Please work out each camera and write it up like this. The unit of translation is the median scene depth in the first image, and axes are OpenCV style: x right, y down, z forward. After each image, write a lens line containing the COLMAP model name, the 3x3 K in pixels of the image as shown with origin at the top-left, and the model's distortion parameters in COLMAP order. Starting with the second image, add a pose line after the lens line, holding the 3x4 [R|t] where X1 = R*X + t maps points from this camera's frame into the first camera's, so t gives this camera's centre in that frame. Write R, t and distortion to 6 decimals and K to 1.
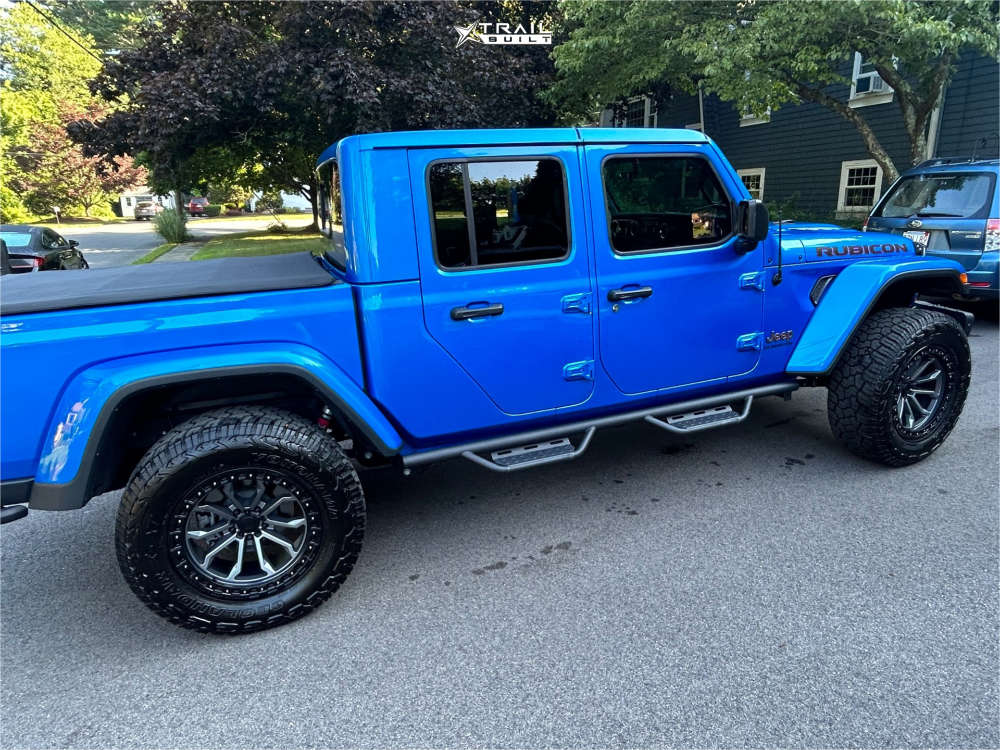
lens RADIAL K [[695.9, 0, 500.0], [0, 695.9, 375.0], [0, 0, 1]] dist [-0.043055, 0.029899]
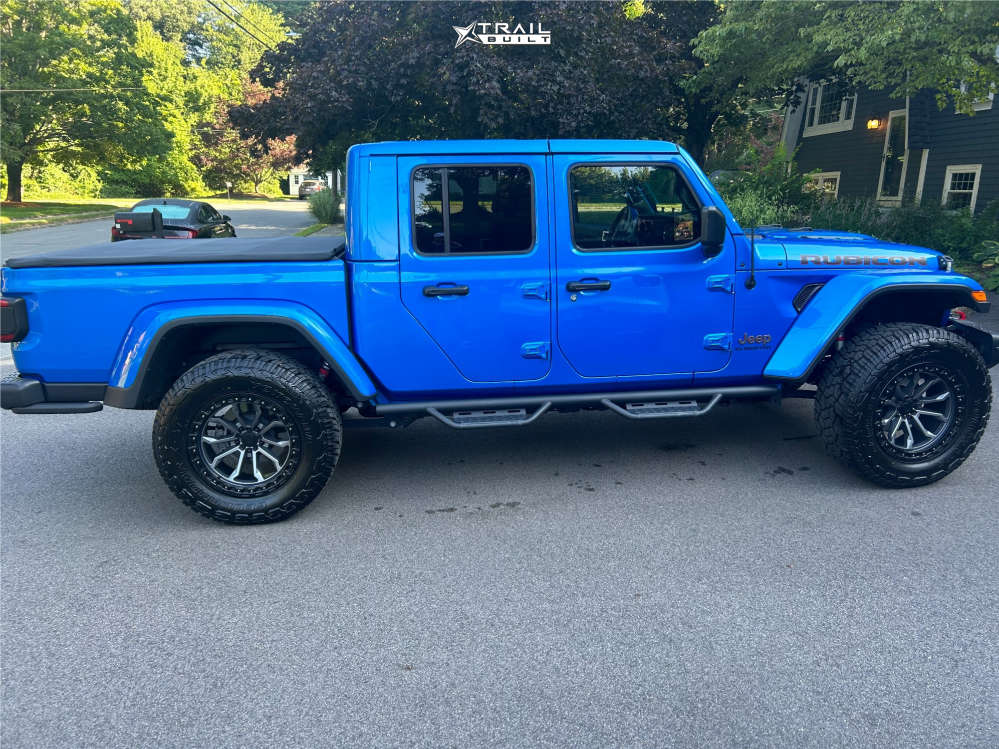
lens RADIAL K [[862.7, 0, 499.5], [0, 862.7, 357.1], [0, 0, 1]] dist [0.003657, 0.008851]
pose [[0.954960, 0.089743, -0.282840, 0.400089], [-0.103996, 0.993935, -0.035758, 0.054345], [0.277915, 0.063562, 0.958500, -0.324684]]
